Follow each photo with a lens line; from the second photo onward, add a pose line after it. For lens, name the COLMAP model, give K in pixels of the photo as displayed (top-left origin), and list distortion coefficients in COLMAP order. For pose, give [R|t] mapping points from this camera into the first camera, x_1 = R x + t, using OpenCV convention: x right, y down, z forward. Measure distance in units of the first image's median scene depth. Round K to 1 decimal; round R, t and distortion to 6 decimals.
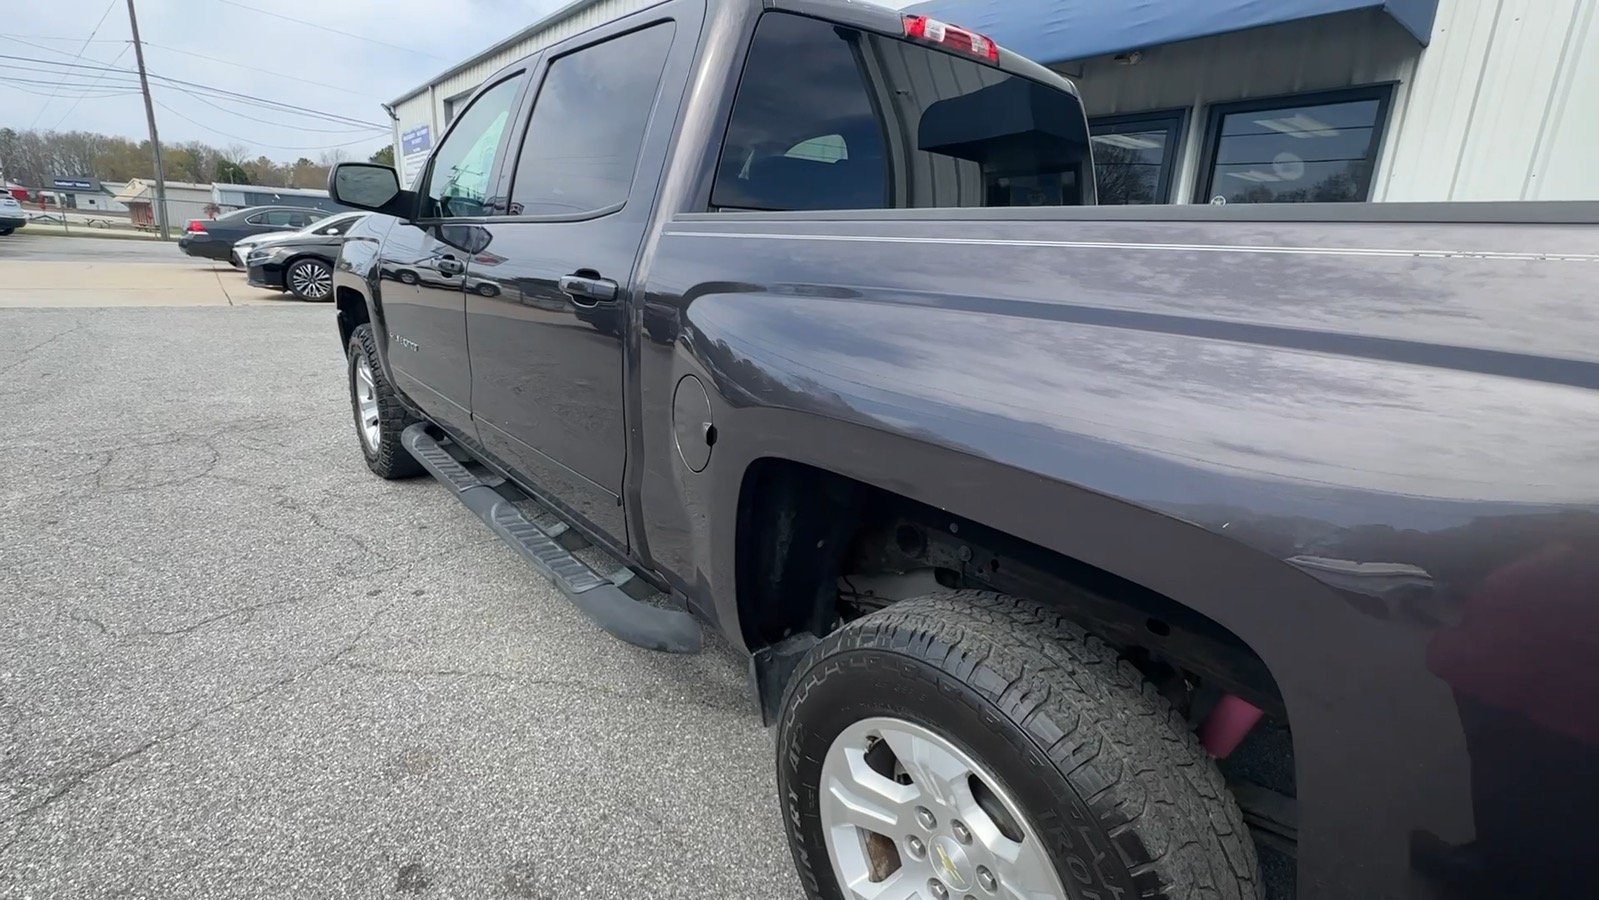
lens RADIAL K [[731.0, 0, 799.5], [0, 731.0, 449.9], [0, 0, 1]] dist [-0.005799, 0.001761]
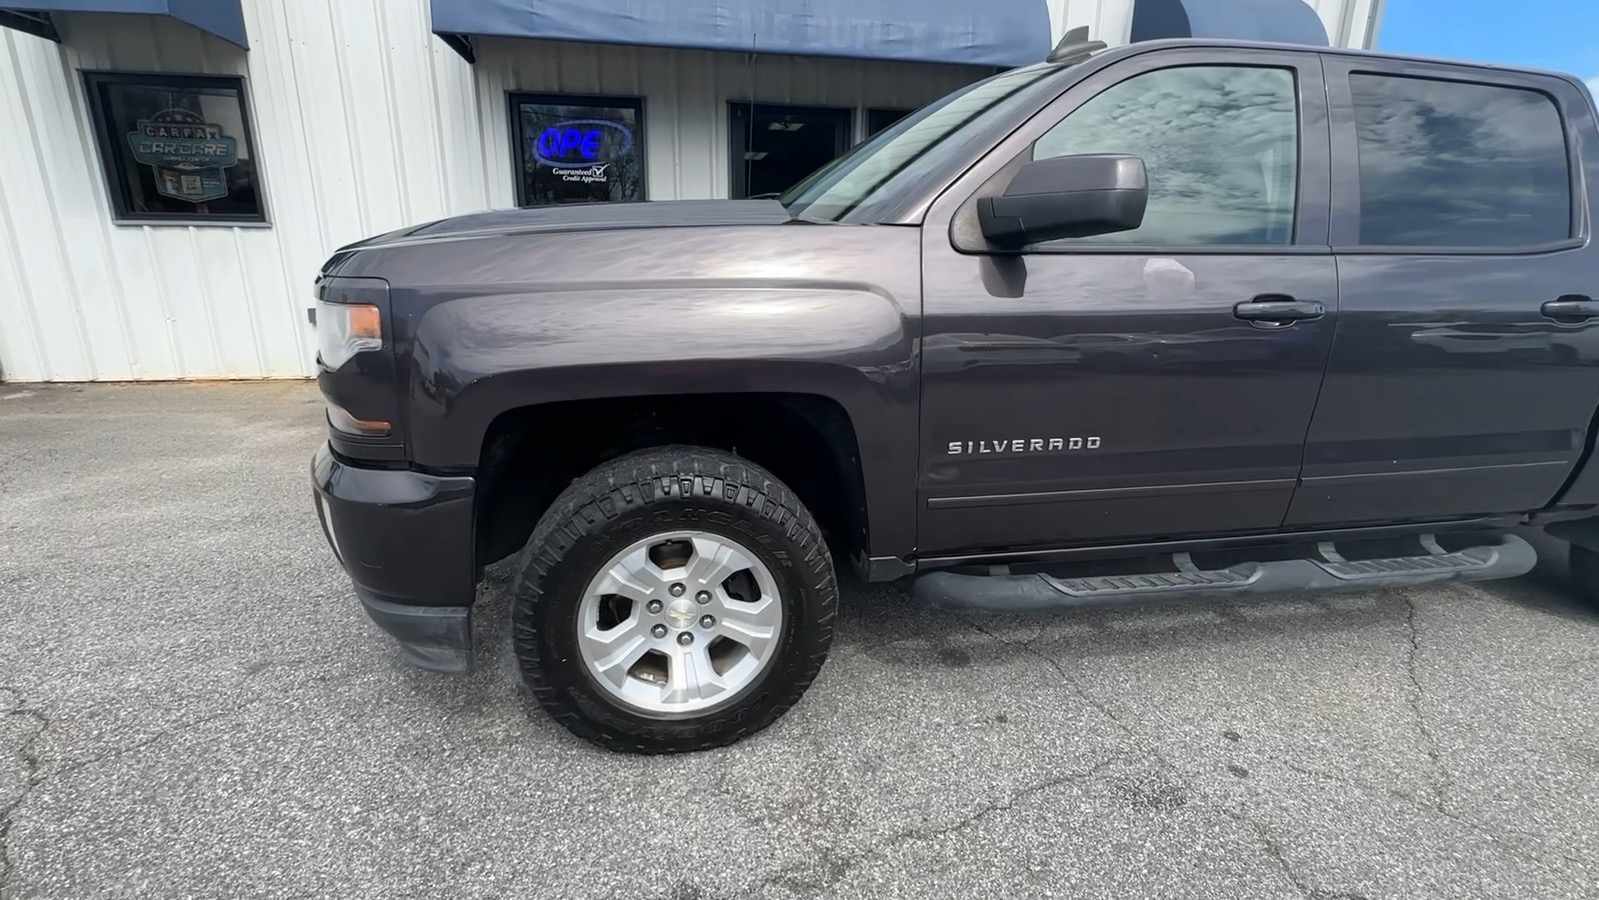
lens RADIAL K [[731.0, 0, 801.4], [0, 731.0, 450.5], [0, 0, 1]] dist [-0.005799, 0.001761]
pose [[0.485076, -0.285809, 0.826447, -0.755451], [0.237820, 0.952576, 0.189842, -0.202055], [-0.841513, 0.104458, 0.530043, 0.551099]]
